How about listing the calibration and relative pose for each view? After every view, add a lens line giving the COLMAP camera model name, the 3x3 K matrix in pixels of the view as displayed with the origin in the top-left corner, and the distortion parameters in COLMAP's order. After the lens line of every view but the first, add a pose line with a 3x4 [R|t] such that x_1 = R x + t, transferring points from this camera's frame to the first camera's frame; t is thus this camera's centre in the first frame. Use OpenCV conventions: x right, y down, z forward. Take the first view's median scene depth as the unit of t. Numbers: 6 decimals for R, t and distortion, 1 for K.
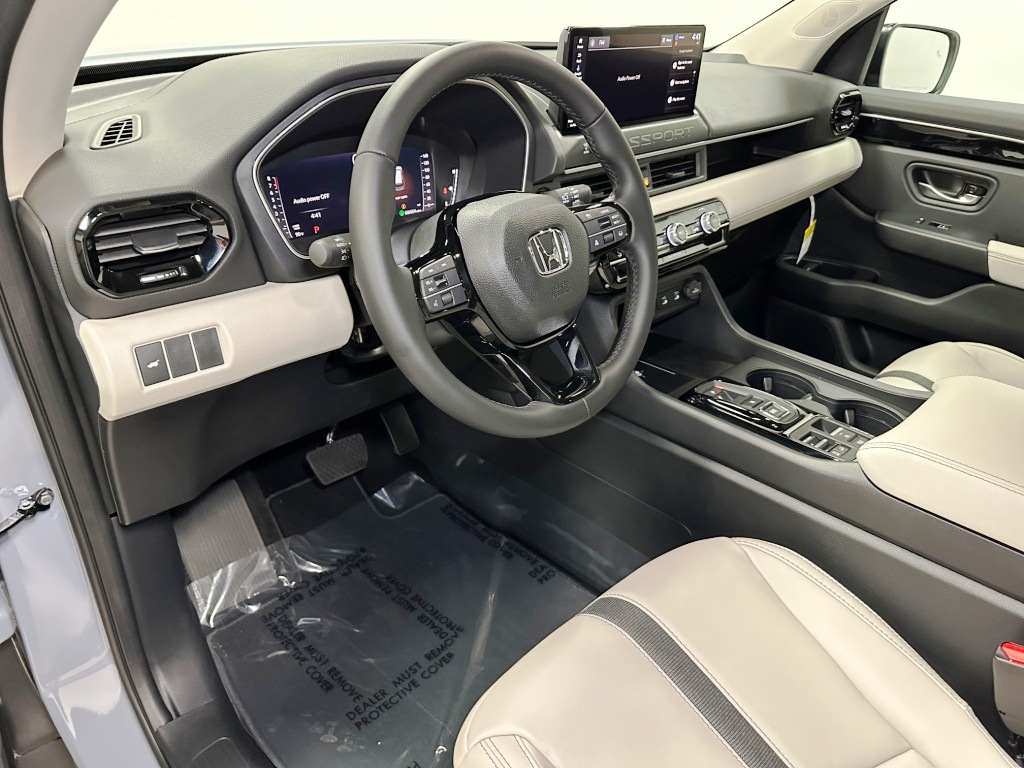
lens RADIAL K [[734.6, 0, 492.6], [0, 734.6, 395.3], [0, 0, 1]] dist [0.026936, -0.035094]
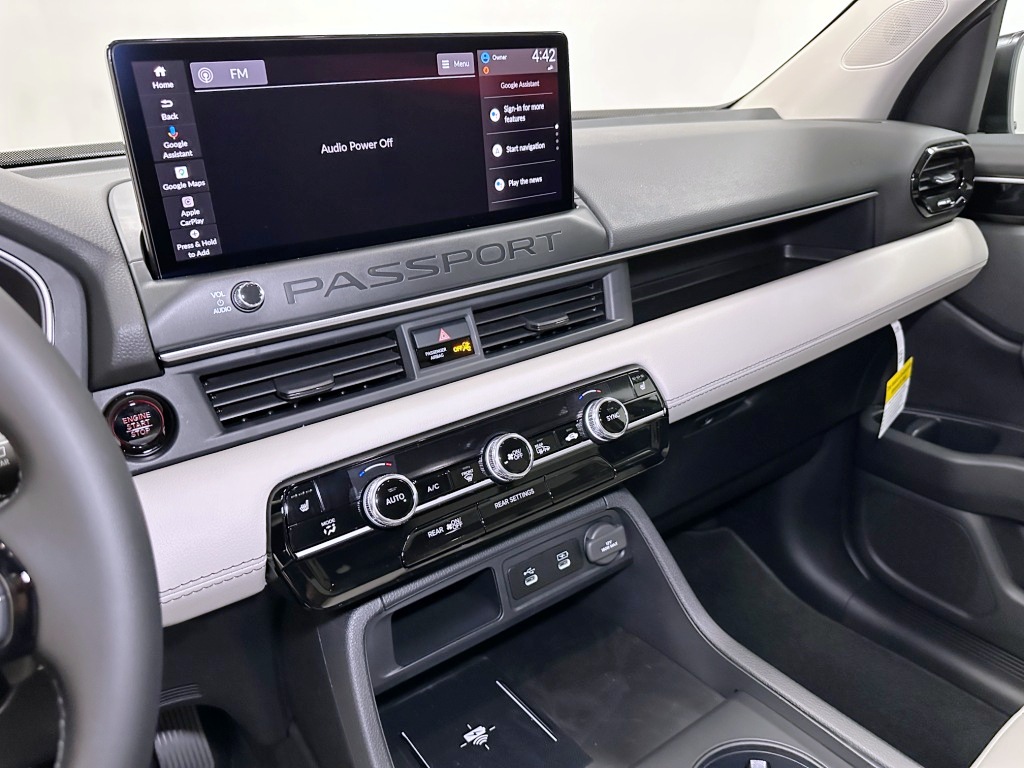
lens RADIAL K [[734.6, 0, 519.1], [0, 734.6, 393.9], [0, 0, 1]] dist [0.026936, -0.035094]
pose [[0.983593, -0.035138, -0.176949, 0.282889], [0.012212, 0.991567, -0.129021, -0.166283], [0.179990, 0.124743, 0.975727, 0.454761]]
